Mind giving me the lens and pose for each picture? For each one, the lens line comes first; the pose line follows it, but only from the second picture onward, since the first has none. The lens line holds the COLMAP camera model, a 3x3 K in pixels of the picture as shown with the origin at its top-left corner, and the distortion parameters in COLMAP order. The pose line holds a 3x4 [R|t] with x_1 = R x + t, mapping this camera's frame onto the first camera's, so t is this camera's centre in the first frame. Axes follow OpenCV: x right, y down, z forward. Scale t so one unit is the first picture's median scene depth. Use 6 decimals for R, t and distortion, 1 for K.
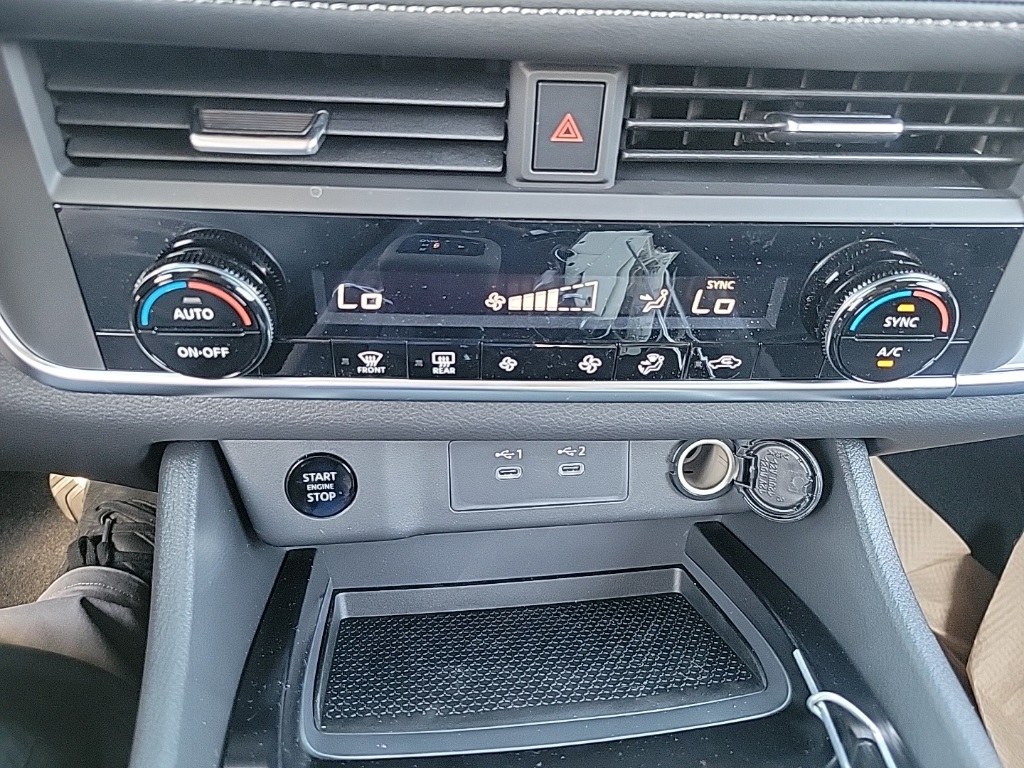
lens RADIAL K [[780.7, 0, 512.0], [0, 780.7, 384.0], [0, 0, 1]] dist [0.024720, -0.009149]
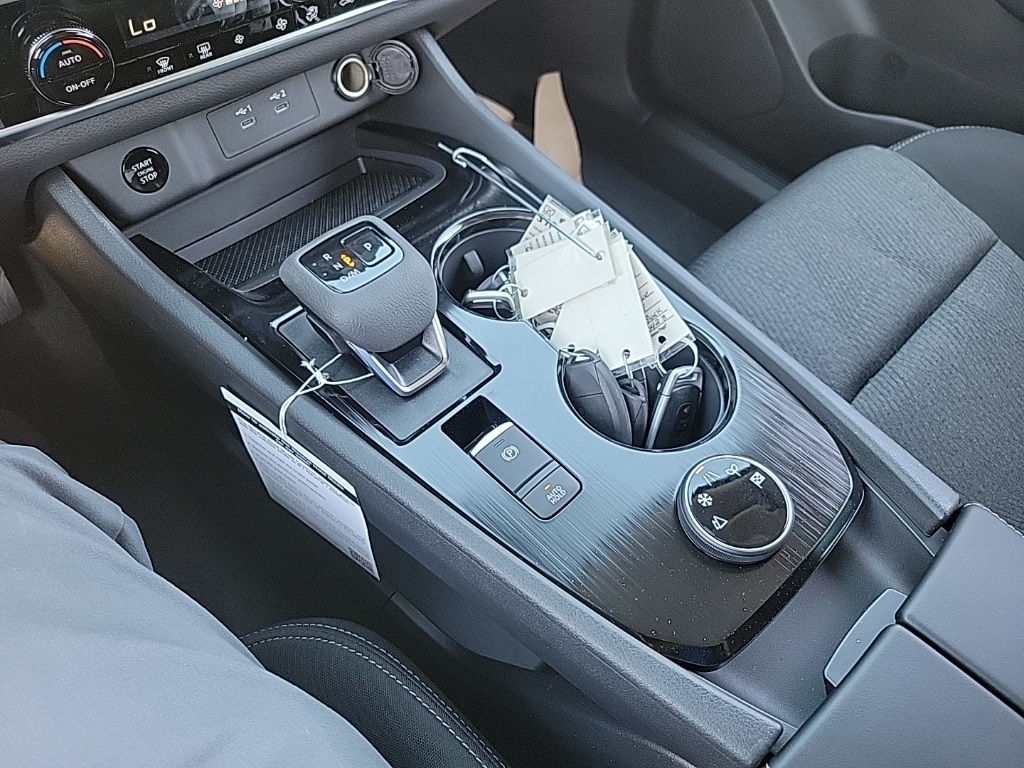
lens RADIAL K [[794.7, 0, 507.3], [0, 794.7, 380.8], [0, 0, 1]] dist [0.009711, -0.000006]
pose [[0.800810, -0.482777, 0.354442, -0.522001], [0.333940, 0.851196, 0.404906, 0.102316], [-0.497179, -0.205890, 0.842865, -0.939540]]
